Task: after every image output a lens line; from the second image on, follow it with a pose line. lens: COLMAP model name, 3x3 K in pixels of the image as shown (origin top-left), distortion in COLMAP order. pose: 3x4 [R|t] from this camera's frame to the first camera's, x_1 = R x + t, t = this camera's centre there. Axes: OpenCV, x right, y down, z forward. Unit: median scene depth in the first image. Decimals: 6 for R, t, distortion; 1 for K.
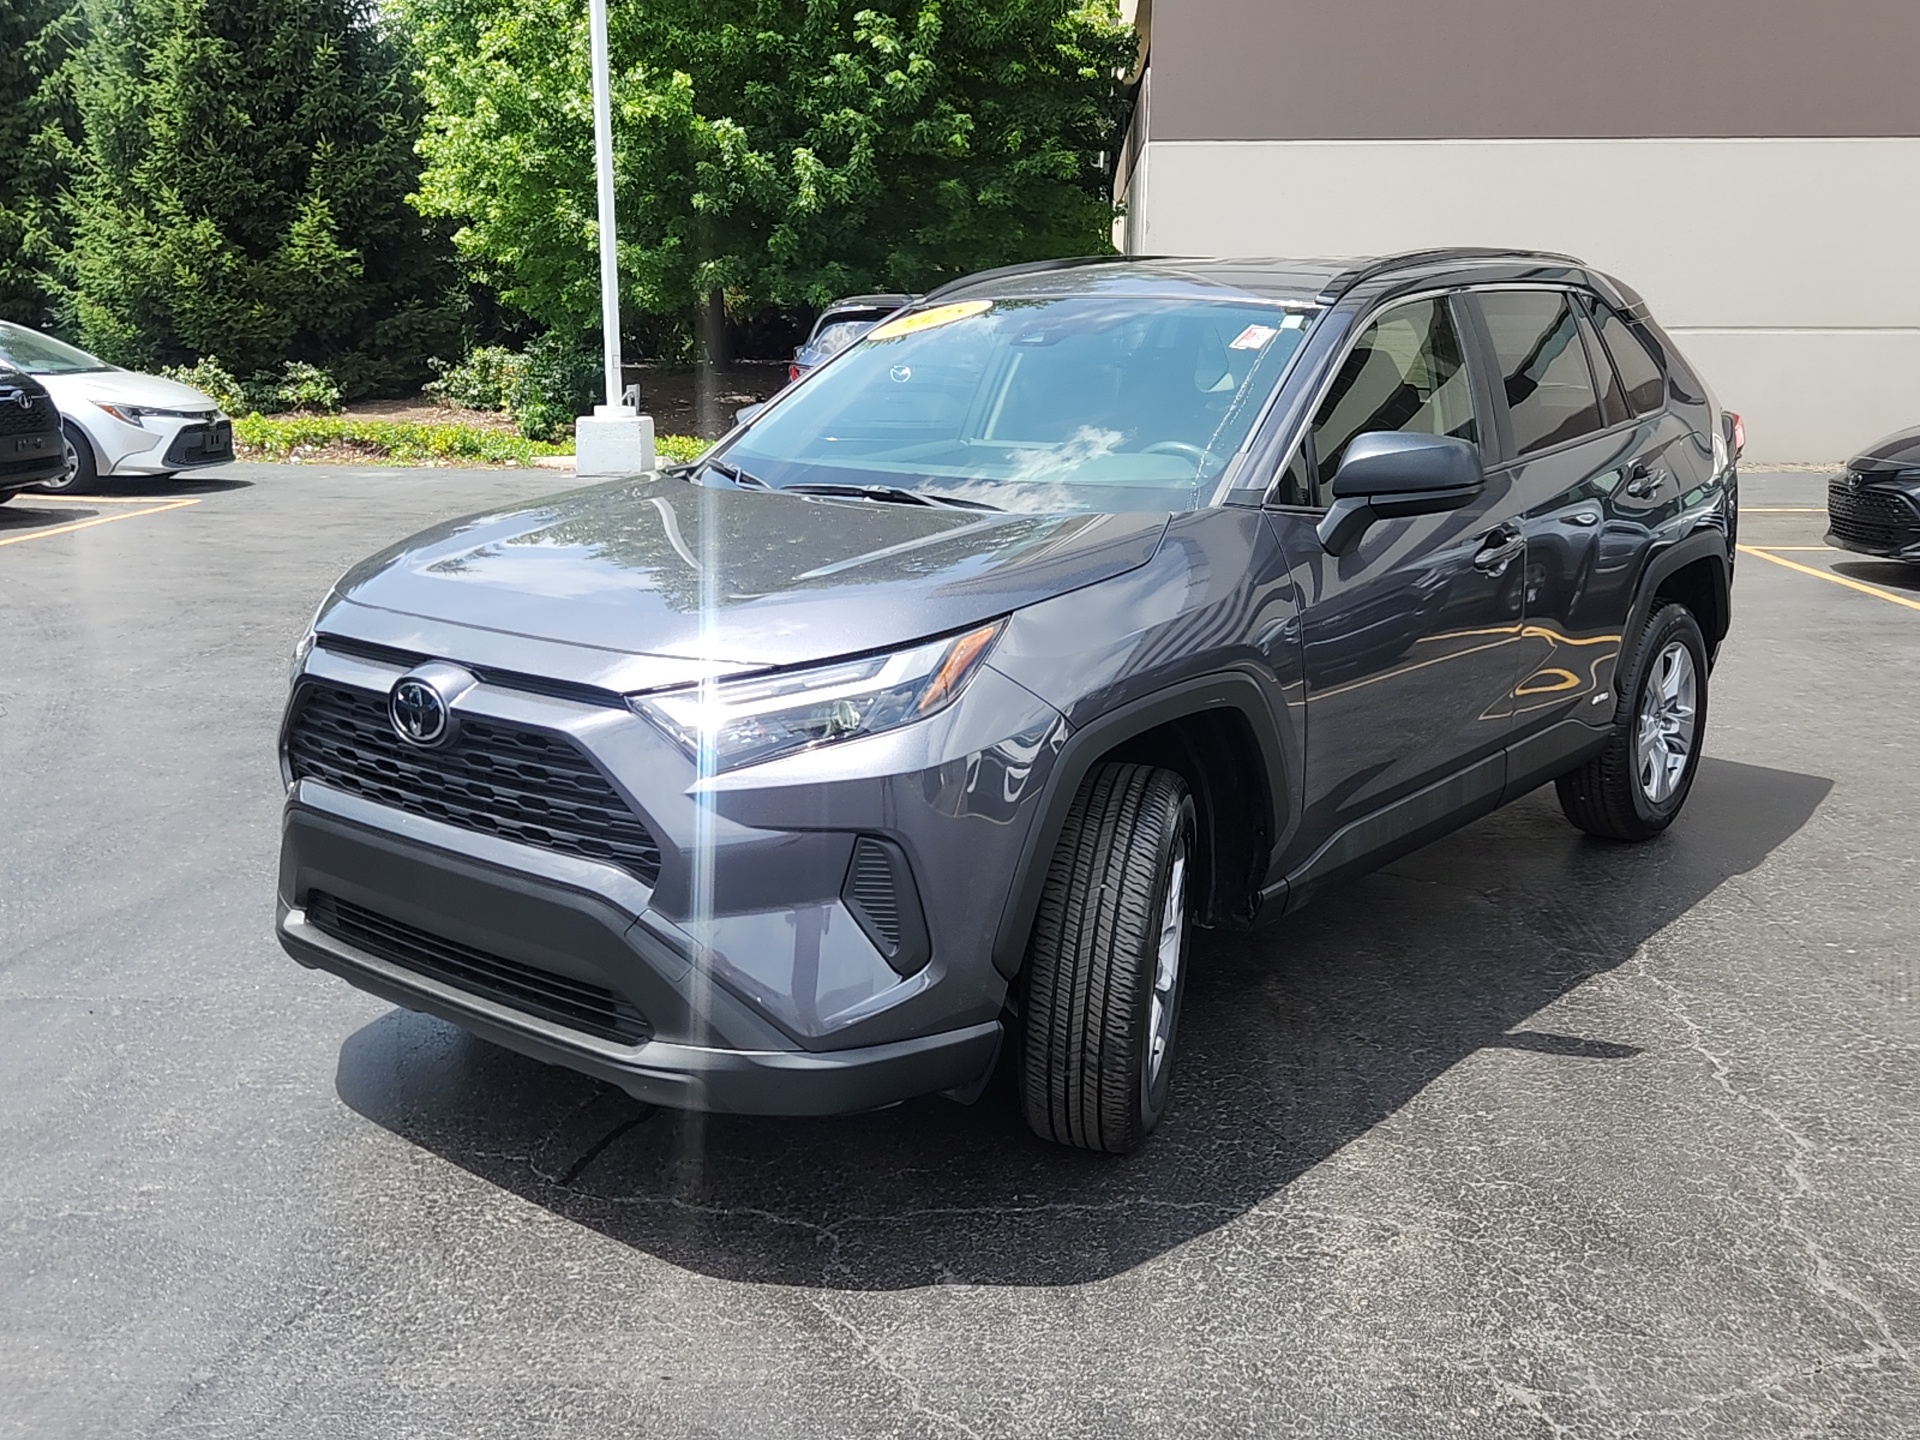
lens RADIAL K [[2068.4, 0, 993.7], [0, 2068.4, 736.2], [0, 0, 1]] dist [0.055414, -0.039144]
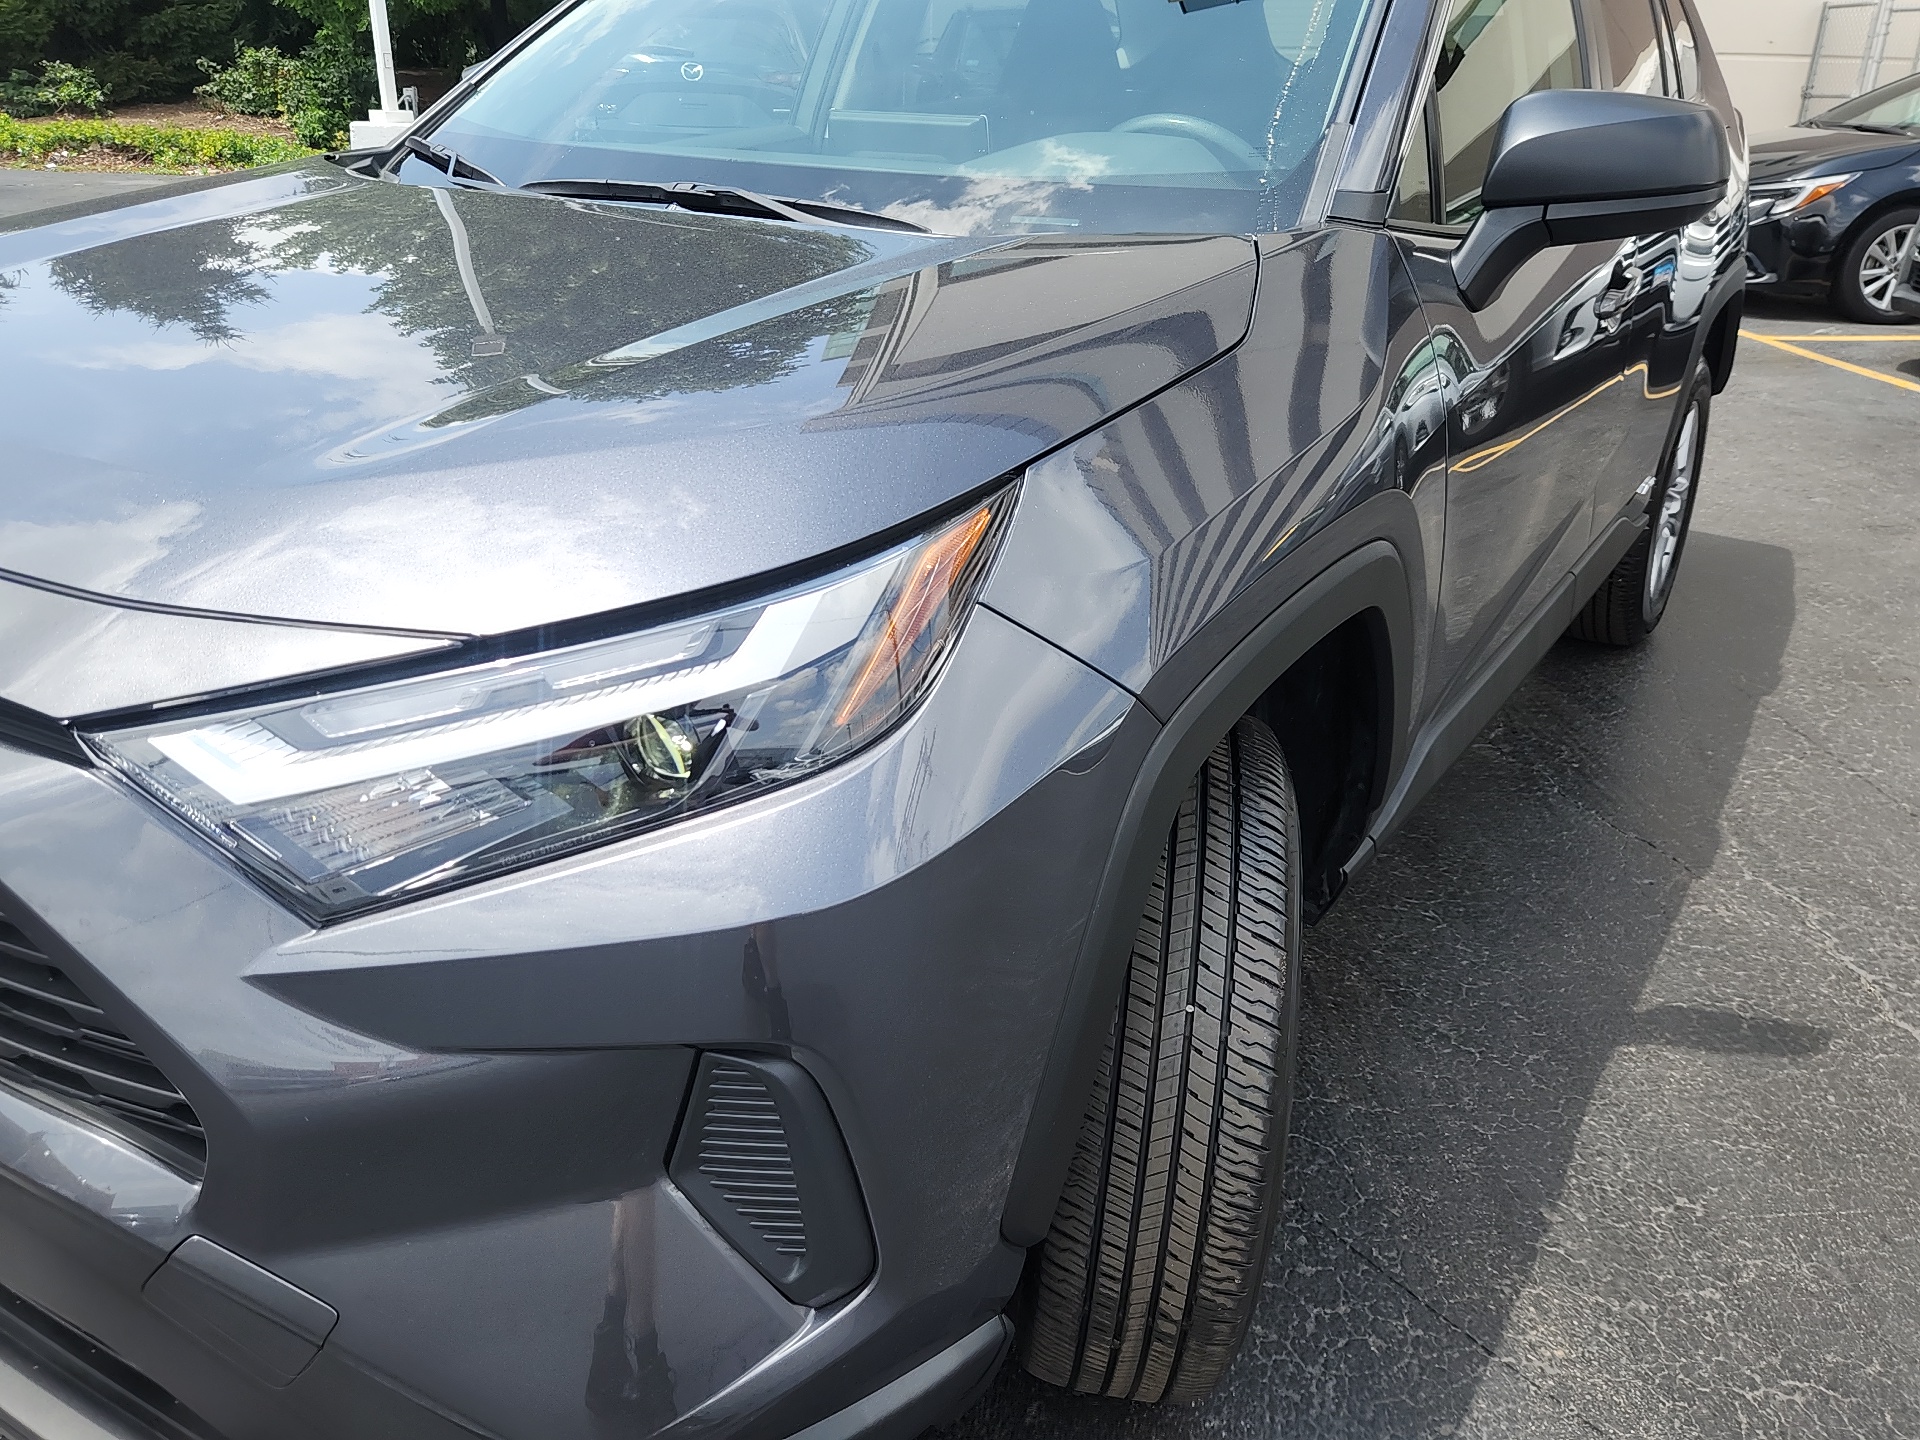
lens RADIAL K [[1521.5, 0, 960.0], [0, 1521.5, 720.0], [0, 0, 1]] dist [0.050940, -0.050109]
pose [[0.992348, -0.034666, 0.118510, -0.043122], [0.009949, 0.979108, 0.203097, -0.070296], [-0.123075, -0.200364, 0.971960, 0.633959]]
